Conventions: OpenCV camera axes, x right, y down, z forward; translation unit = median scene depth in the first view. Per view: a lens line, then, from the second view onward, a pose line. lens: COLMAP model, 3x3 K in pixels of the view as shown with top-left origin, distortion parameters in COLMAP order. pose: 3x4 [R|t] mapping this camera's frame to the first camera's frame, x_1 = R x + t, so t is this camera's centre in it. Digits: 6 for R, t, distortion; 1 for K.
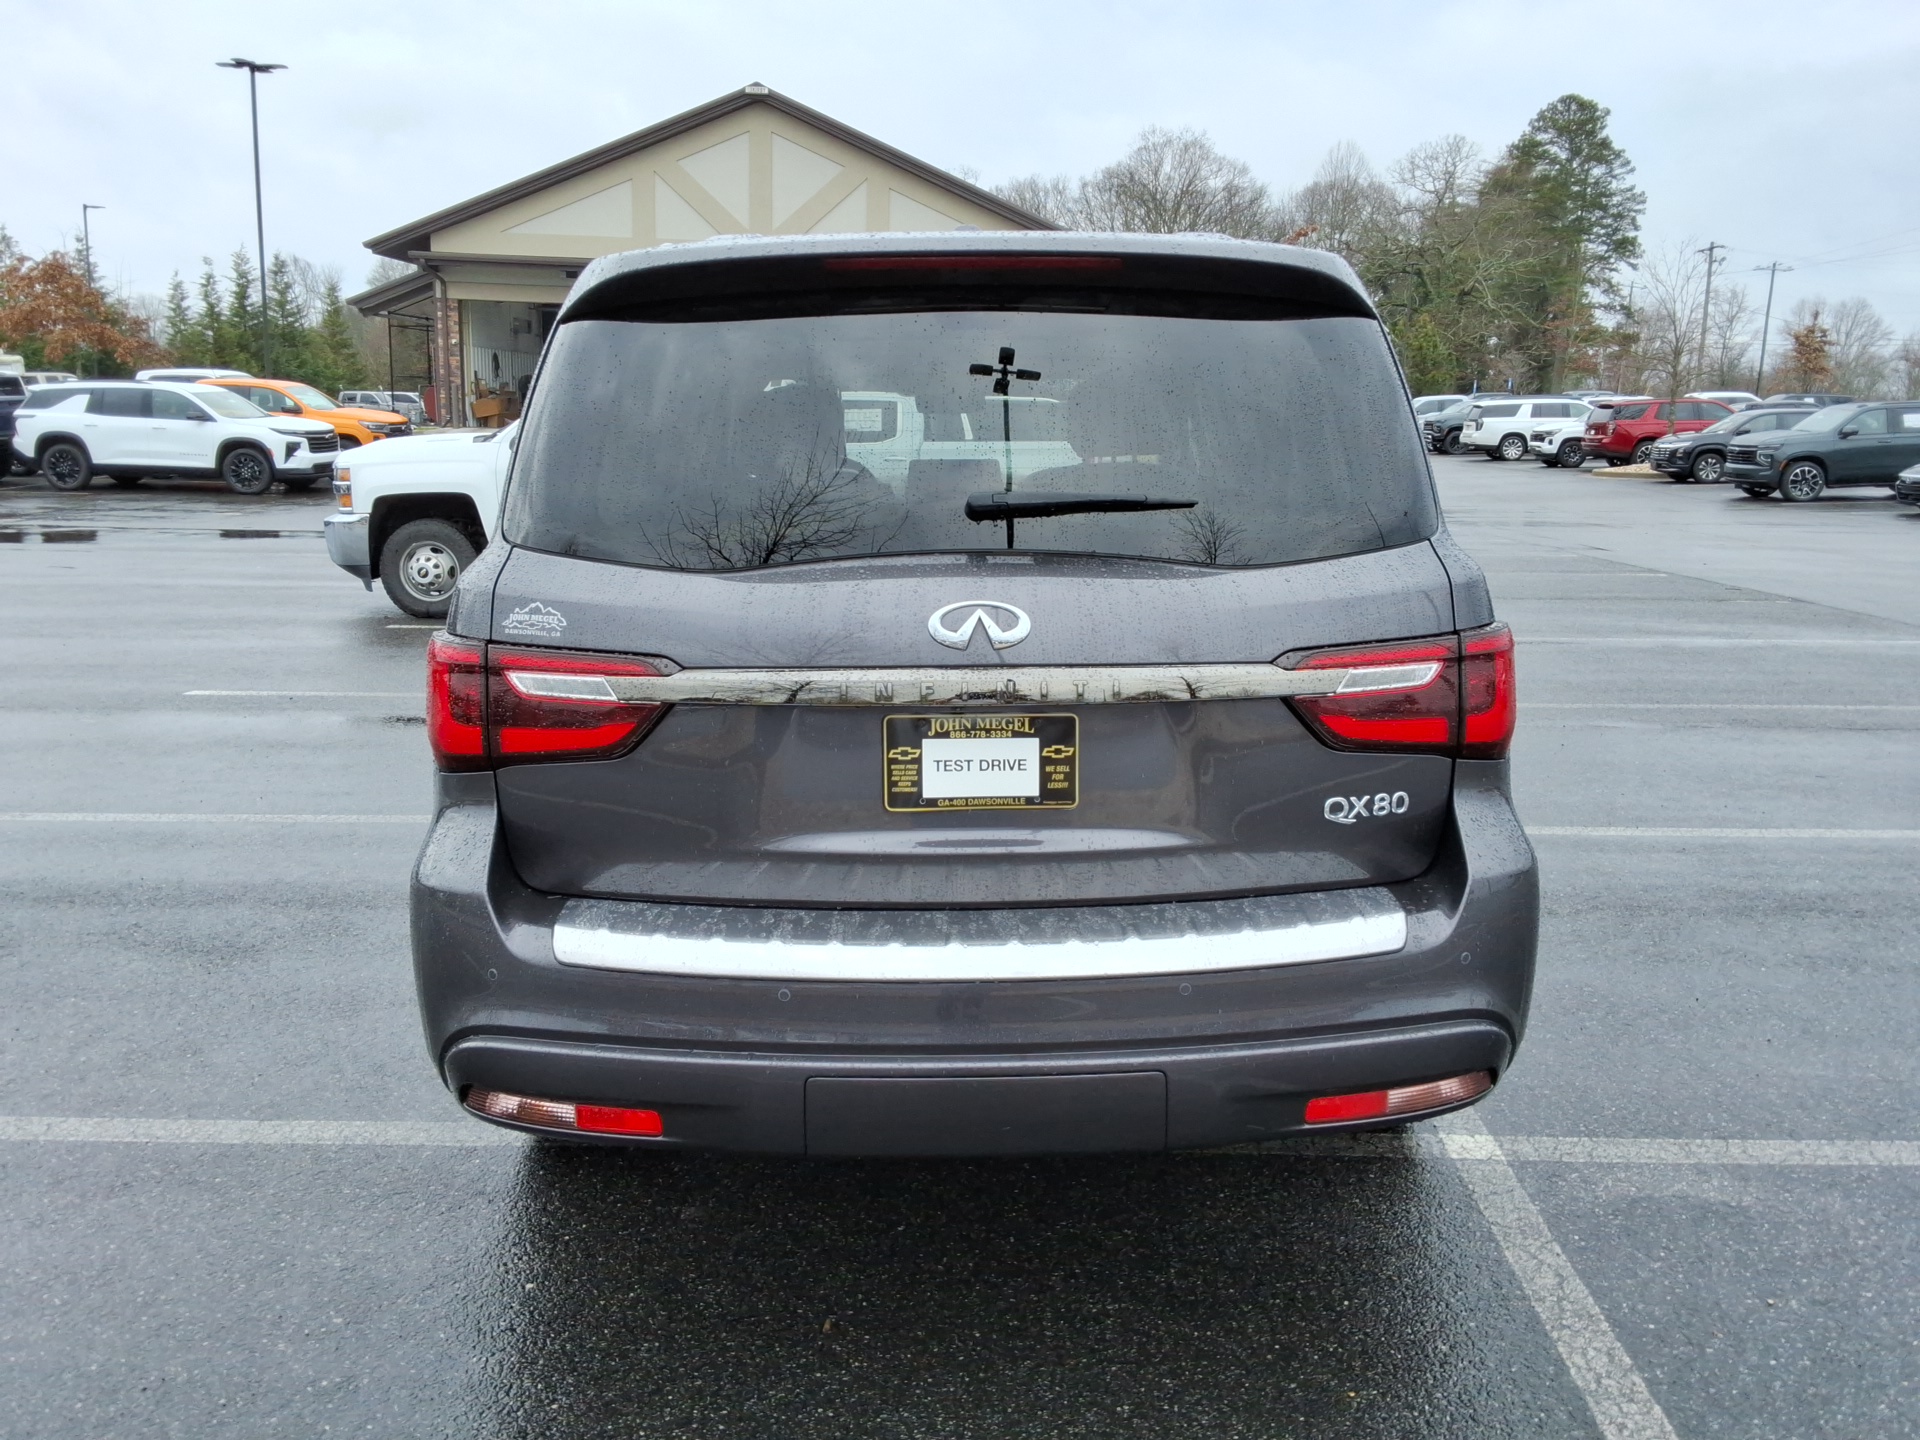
lens RADIAL K [[1550.2, 0, 974.2], [0, 1550.2, 693.2], [0, 0, 1]] dist [0.123855, -0.215027]
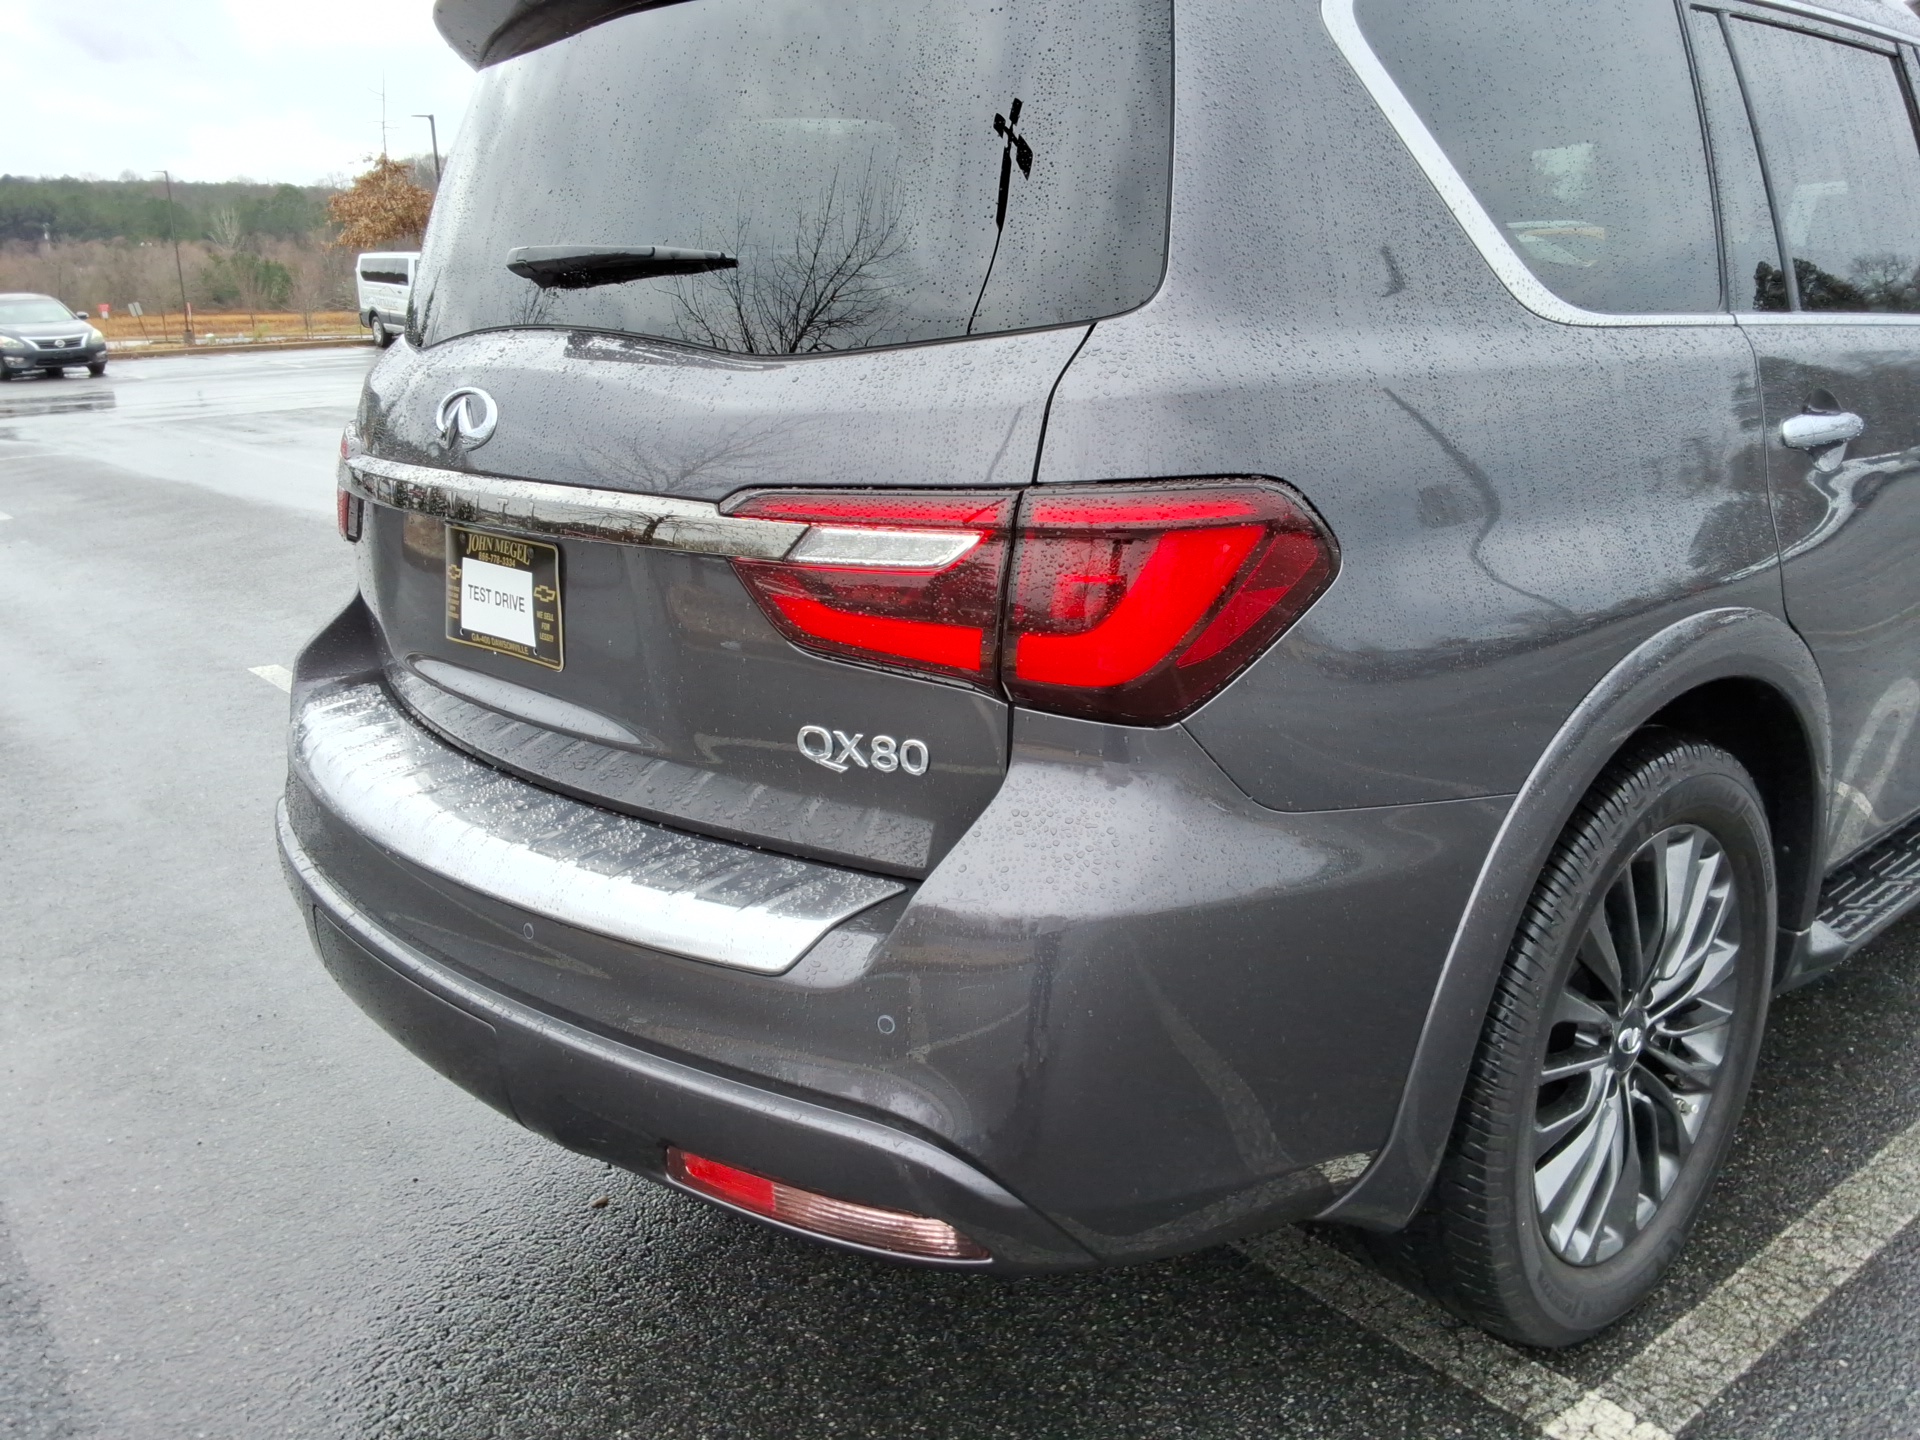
lens RADIAL K [[1530.7, 0, 973.6], [0, 1530.7, 698.3], [0, 0, 1]] dist [0.133669, -0.214502]
pose [[0.657169, 0.176670, -0.732746, 0.053069], [-0.107138, 0.984166, 0.141201, -0.002925], [0.746090, -0.014288, 0.665692, 0.045277]]
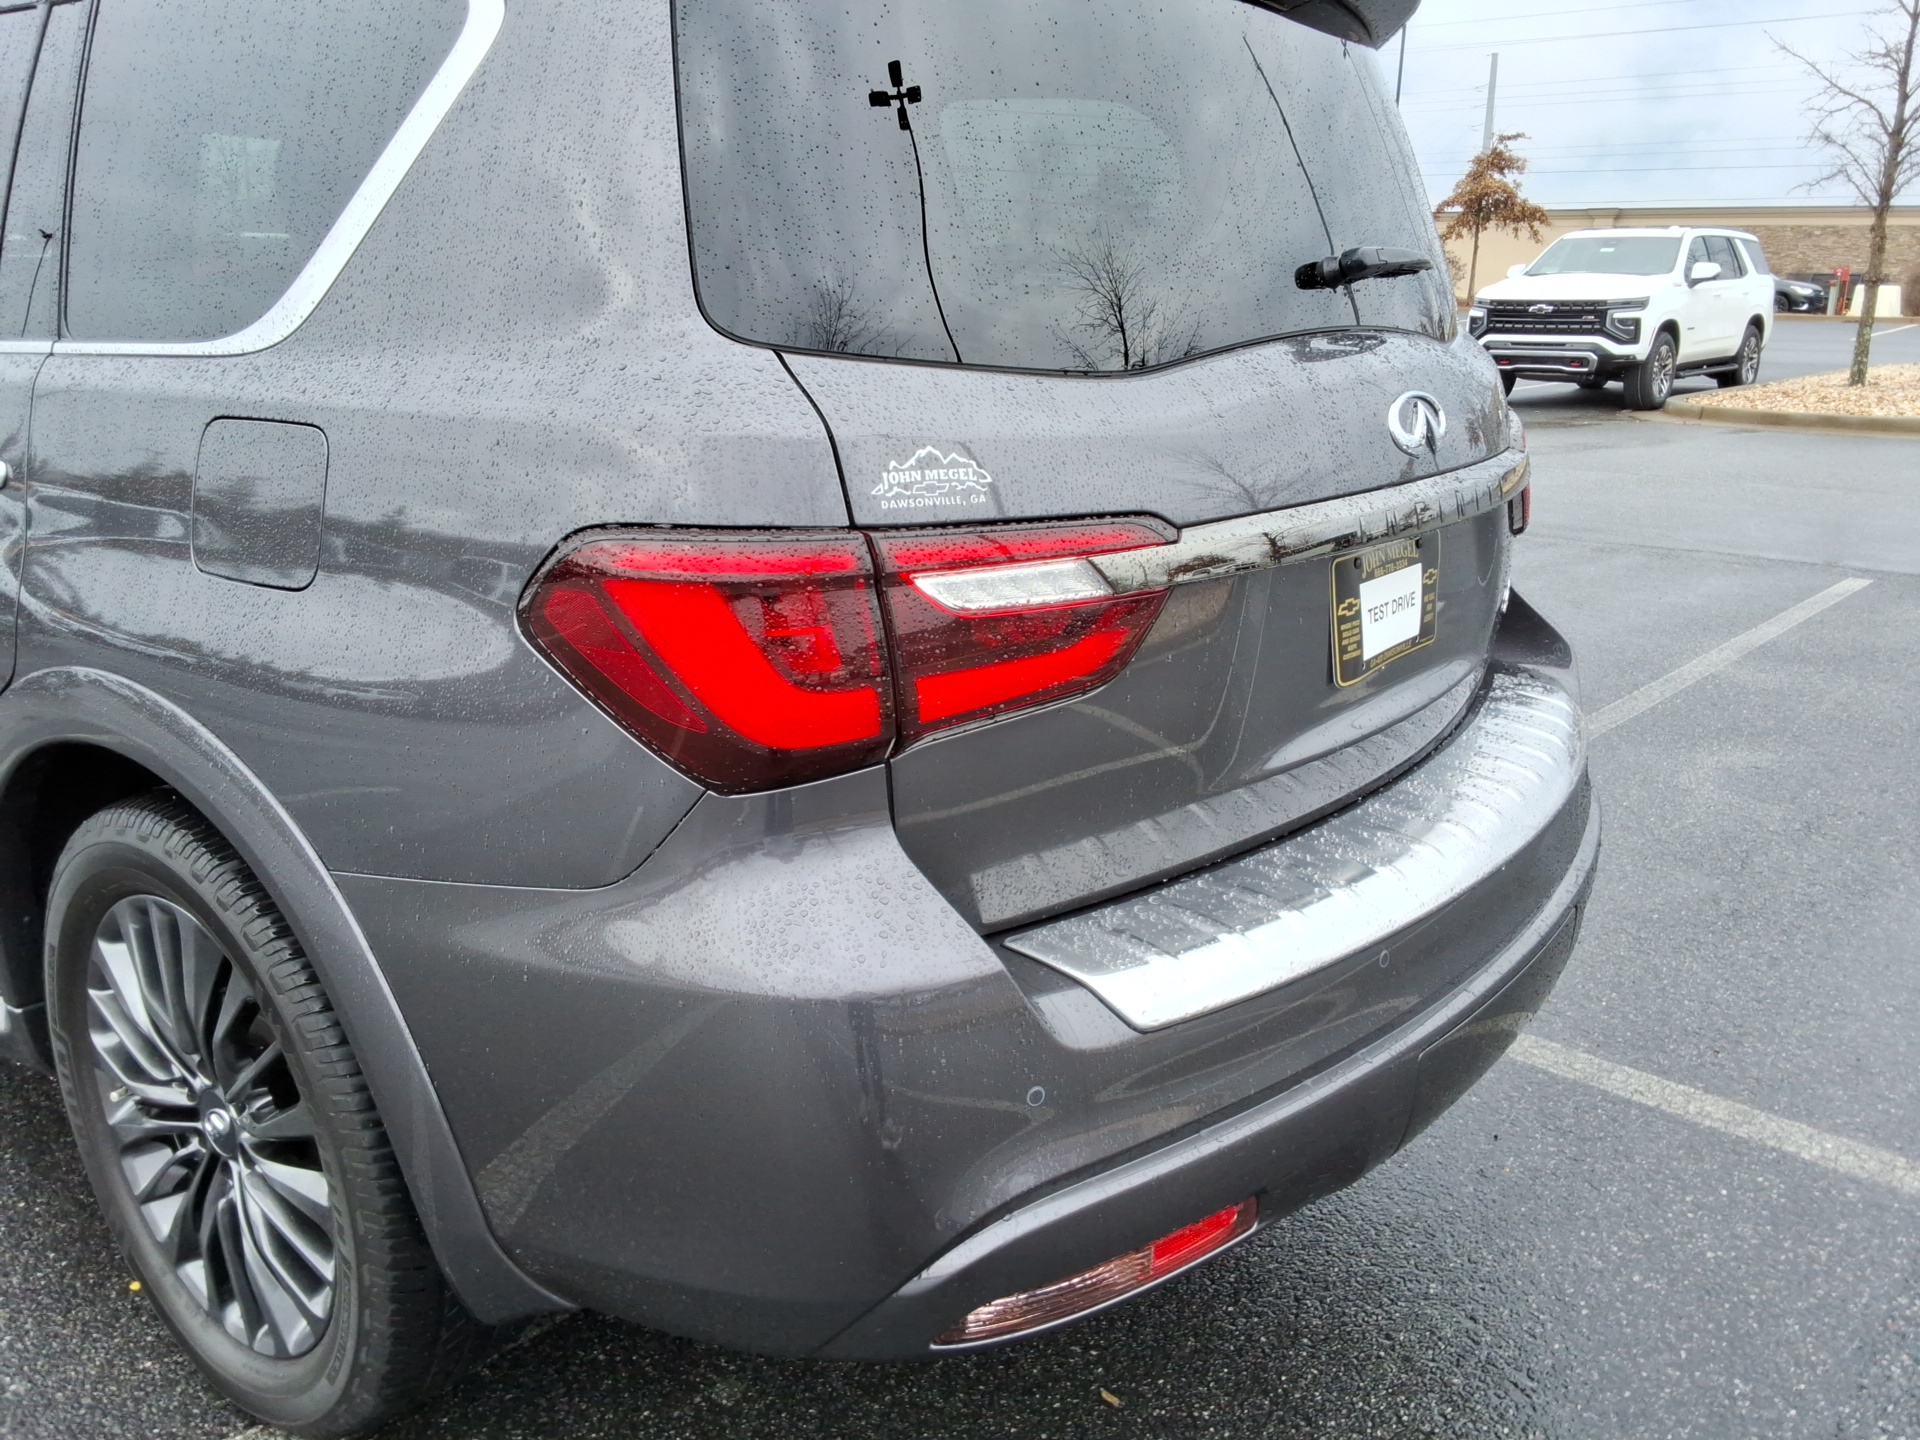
lens RADIAL K [[1539.5, 0, 975.6], [0, 1539.5, 700.8], [0, 0, 1]] dist [0.131926, -0.206678]
pose [[0.630813, -0.197859, 0.750284, -0.050446], [0.121896, 0.980206, 0.156006, -0.003830], [-0.766300, -0.006954, 0.642445, 0.045804]]
